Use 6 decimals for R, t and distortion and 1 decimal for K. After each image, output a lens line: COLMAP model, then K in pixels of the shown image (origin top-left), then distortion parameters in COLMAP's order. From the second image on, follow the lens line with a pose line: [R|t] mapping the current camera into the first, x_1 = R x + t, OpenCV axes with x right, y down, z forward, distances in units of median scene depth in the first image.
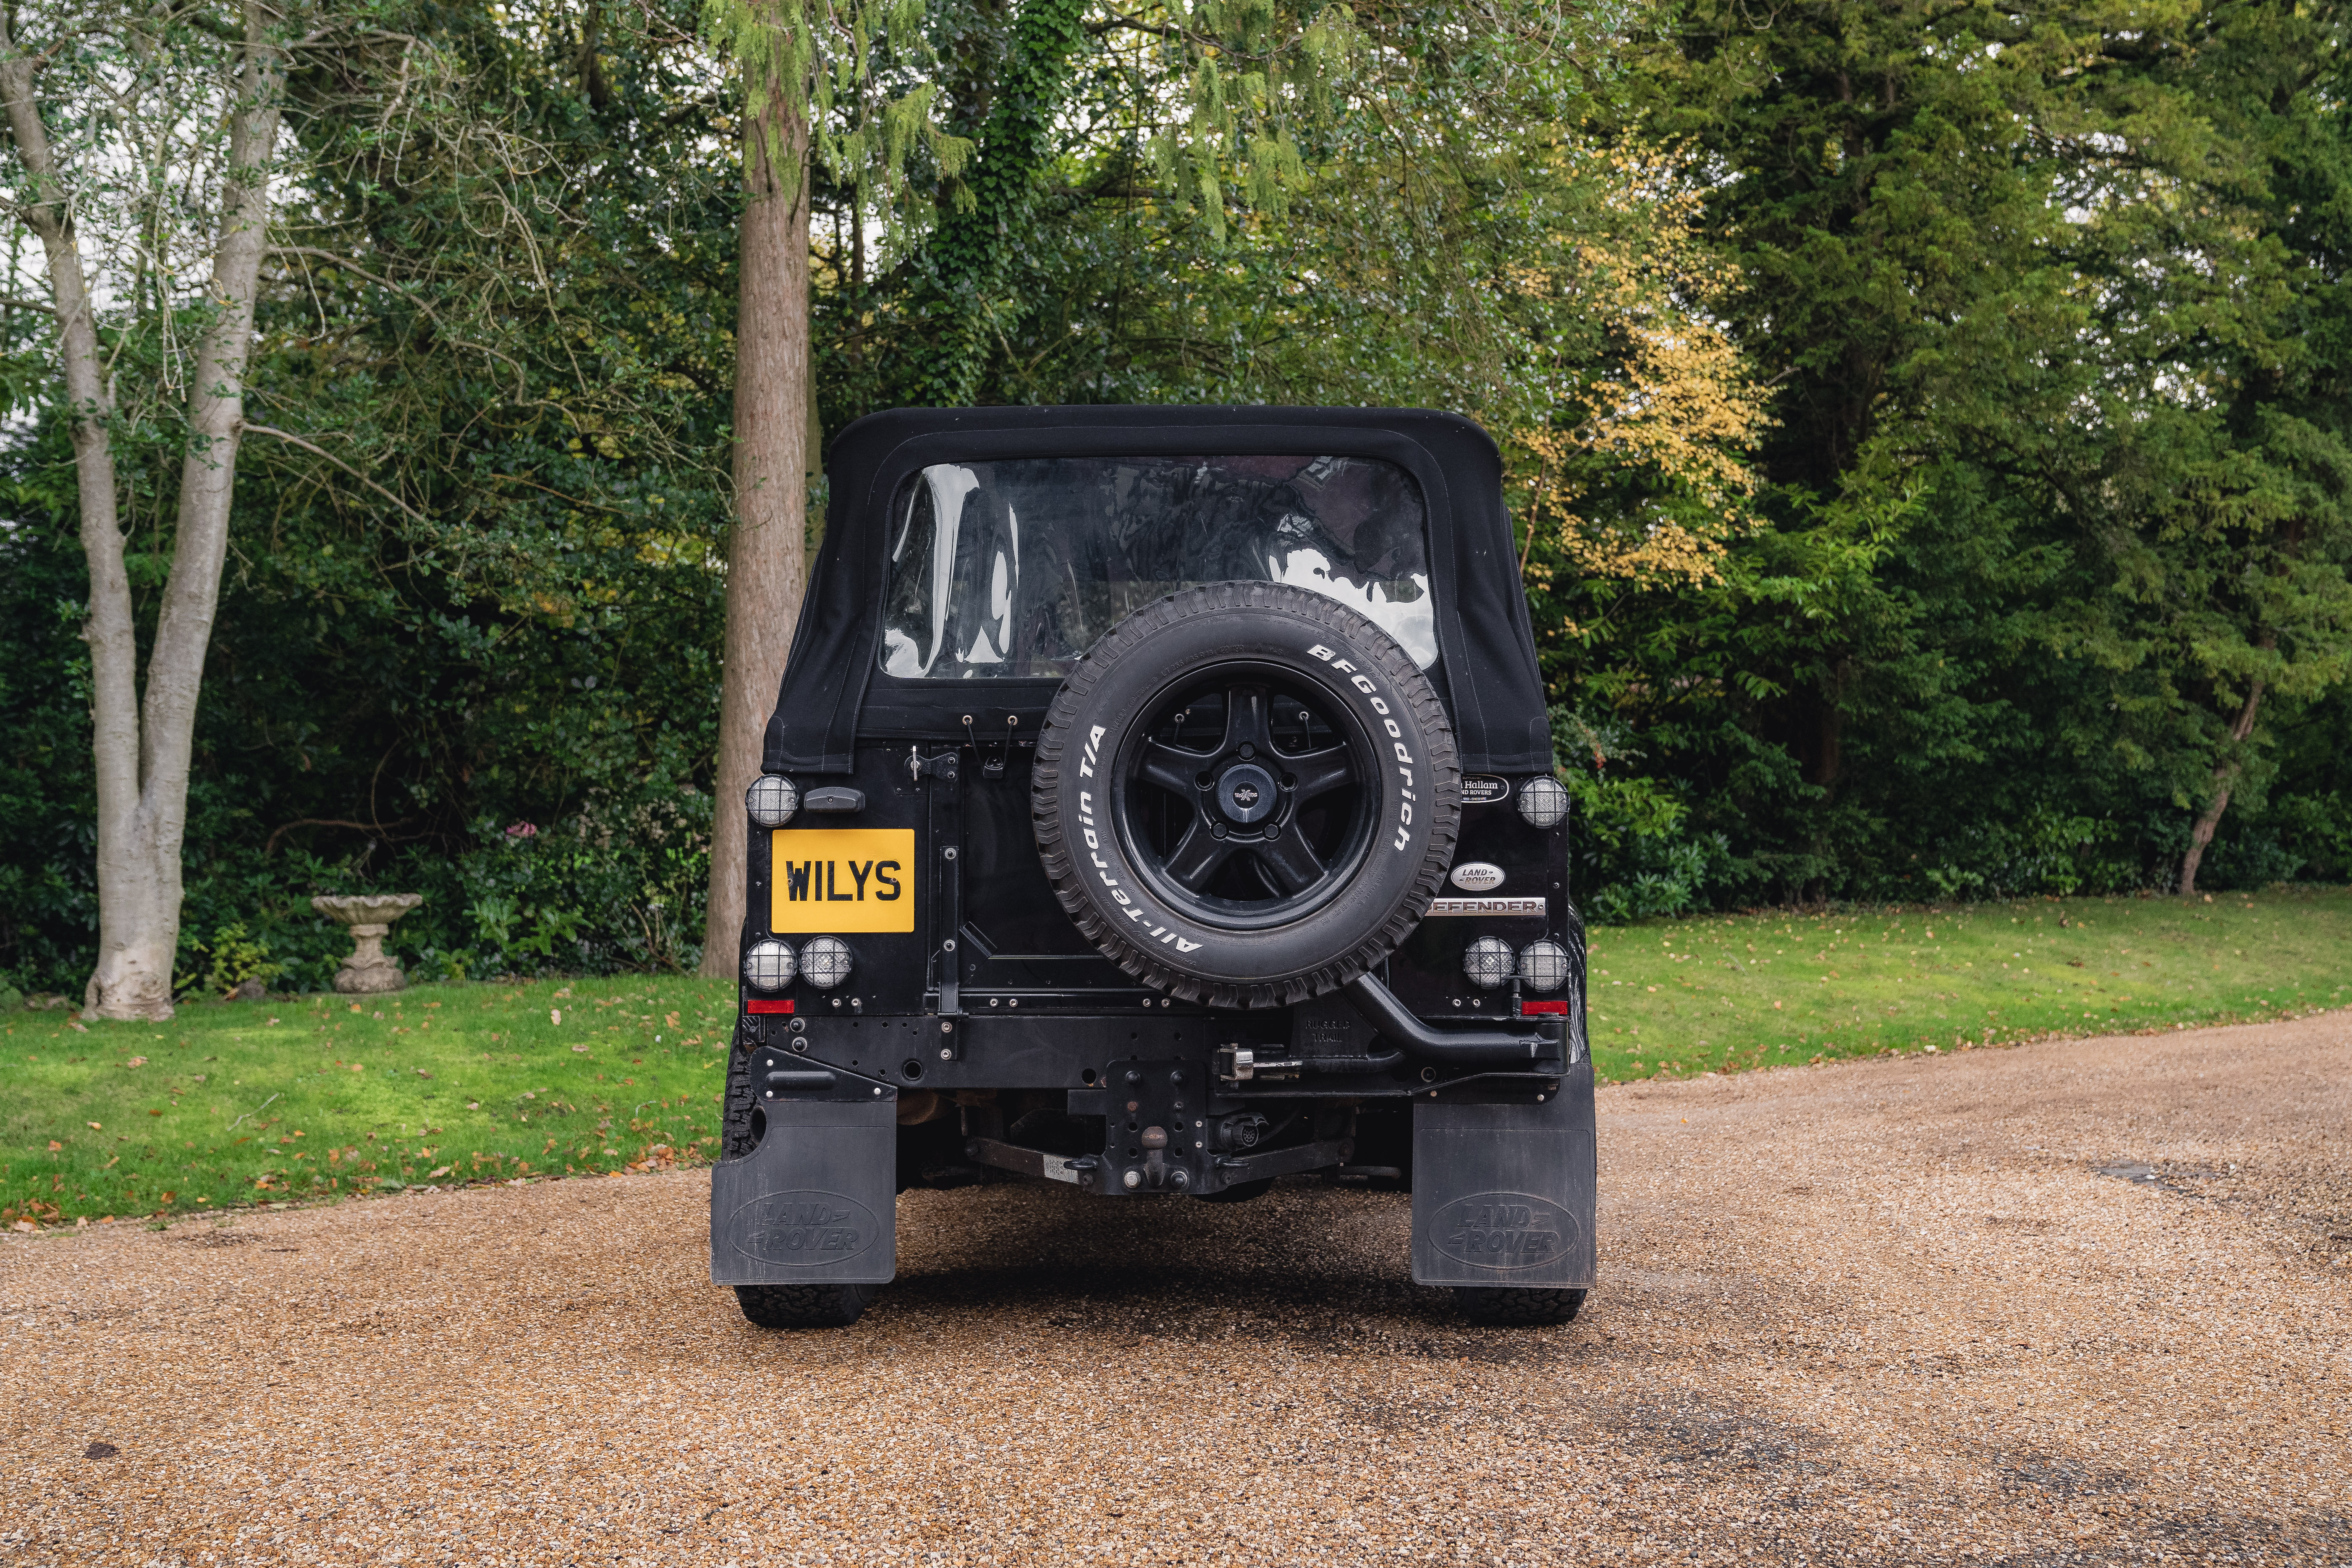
lens RADIAL K [[2489.7, 0, 1190.9], [0, 2489.7, 799.4], [0, 0, 1]] dist [0.011708, 0.000000]
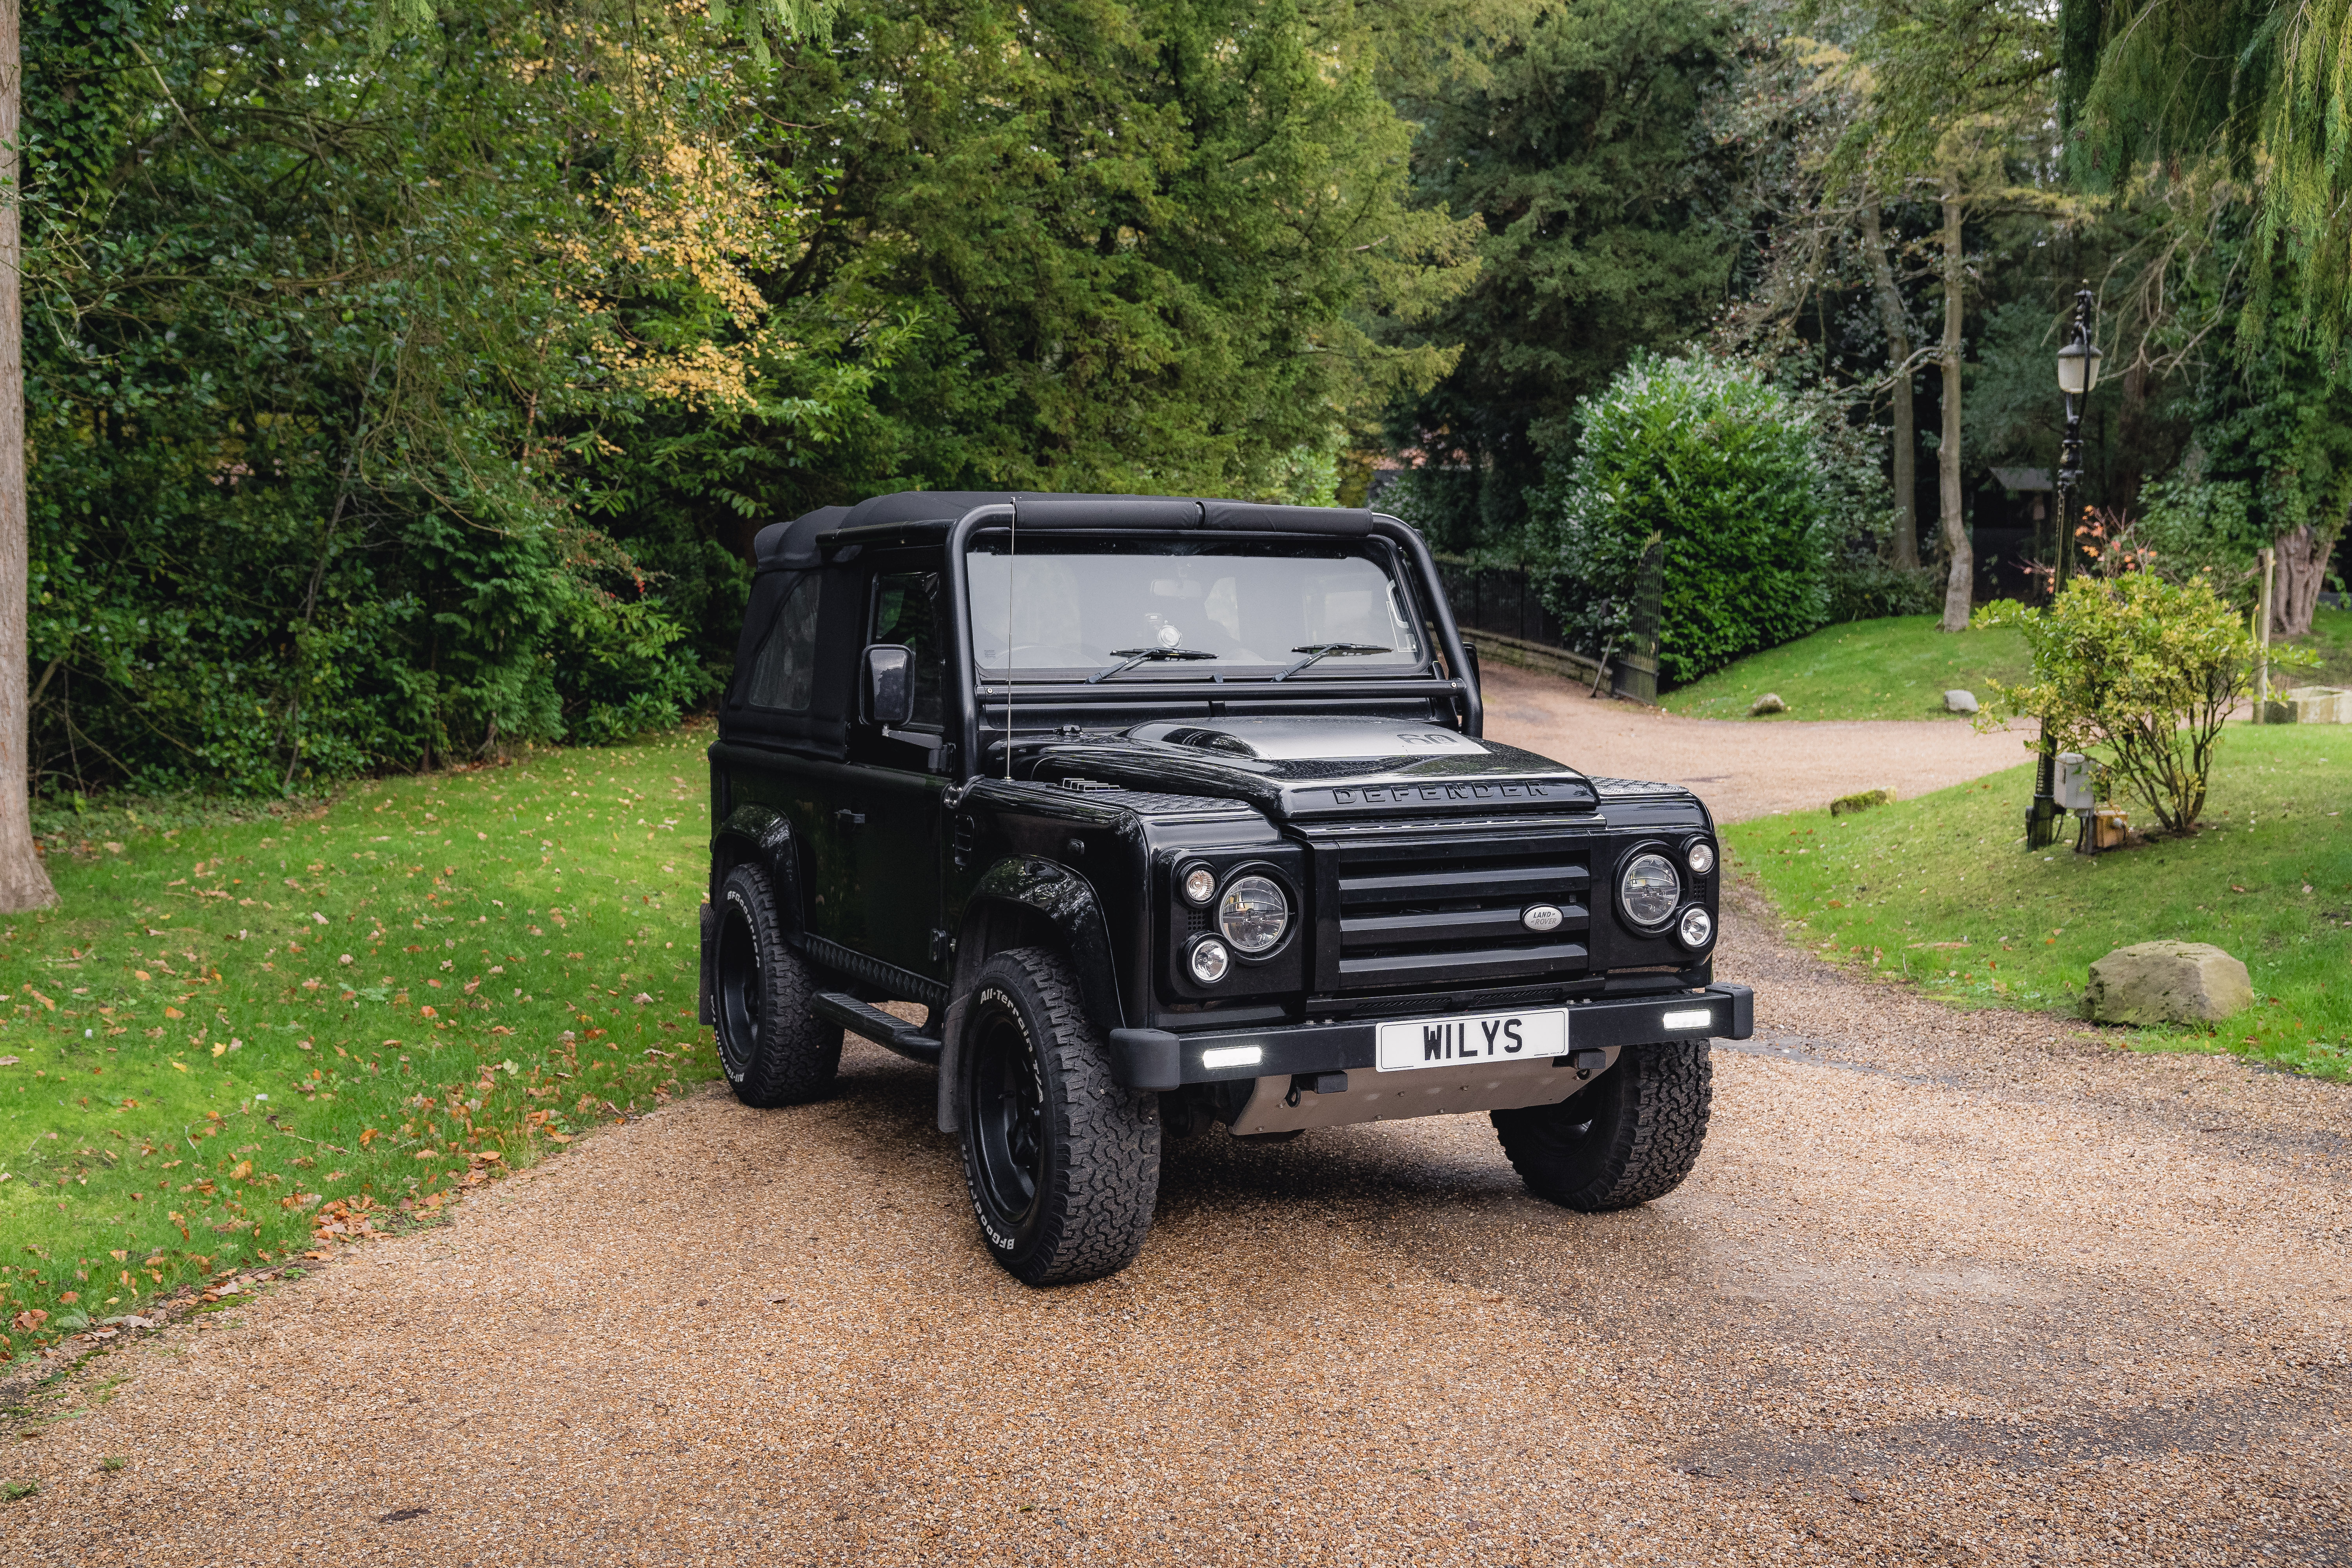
lens RADIAL K [[2377.4, 0, 1170.1], [0, 2377.4, 788.9], [0, 0, 1]] dist [0.000232, 0.000000]
pose [[0.834245, -0.048920, 0.549219, -0.240363], [-0.005926, 0.995203, 0.097647, -0.039070], [-0.551361, -0.084716, 0.829954, 0.152214]]
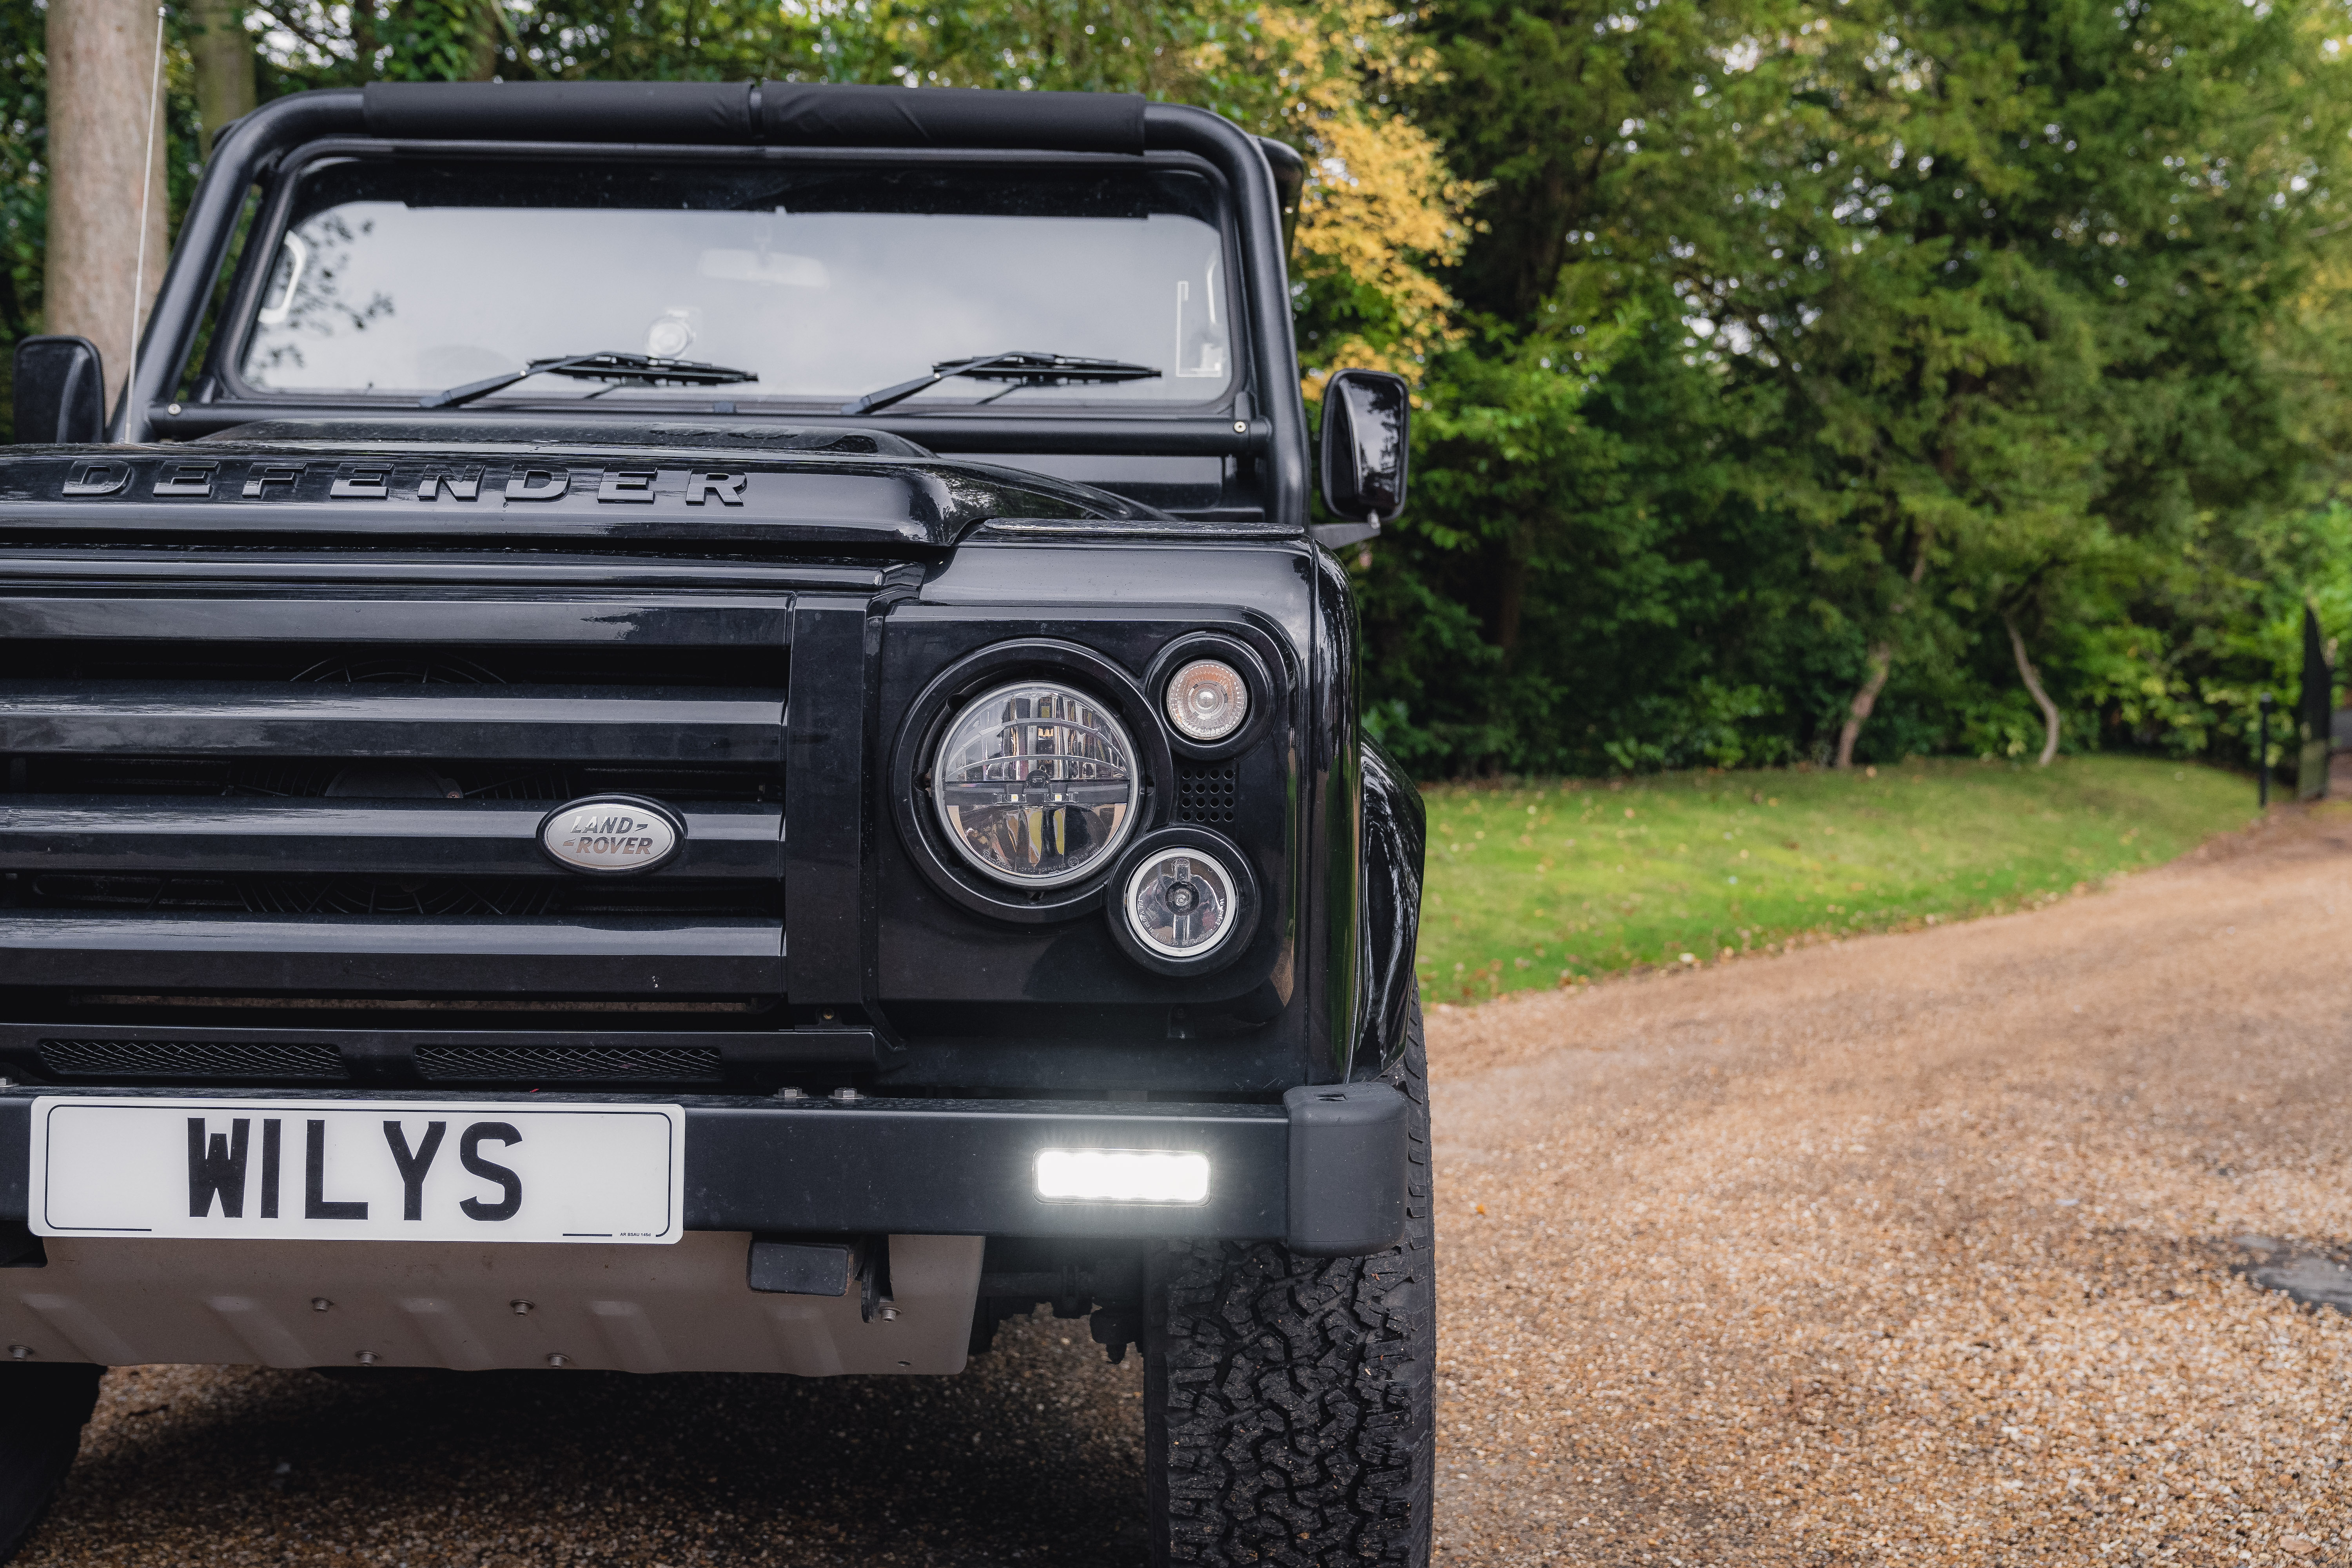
lens RADIAL K [[2227.3, 0, 1152.5], [0, 2227.3, 772.3], [0, 0, 1]] dist [0.057818, 0.000000]
pose [[0.992441, 0.002200, 0.122700, 0.034458], [-0.007353, 0.999109, 0.041556, 0.009920], [-0.122499, -0.042144, 0.991573, 0.309014]]
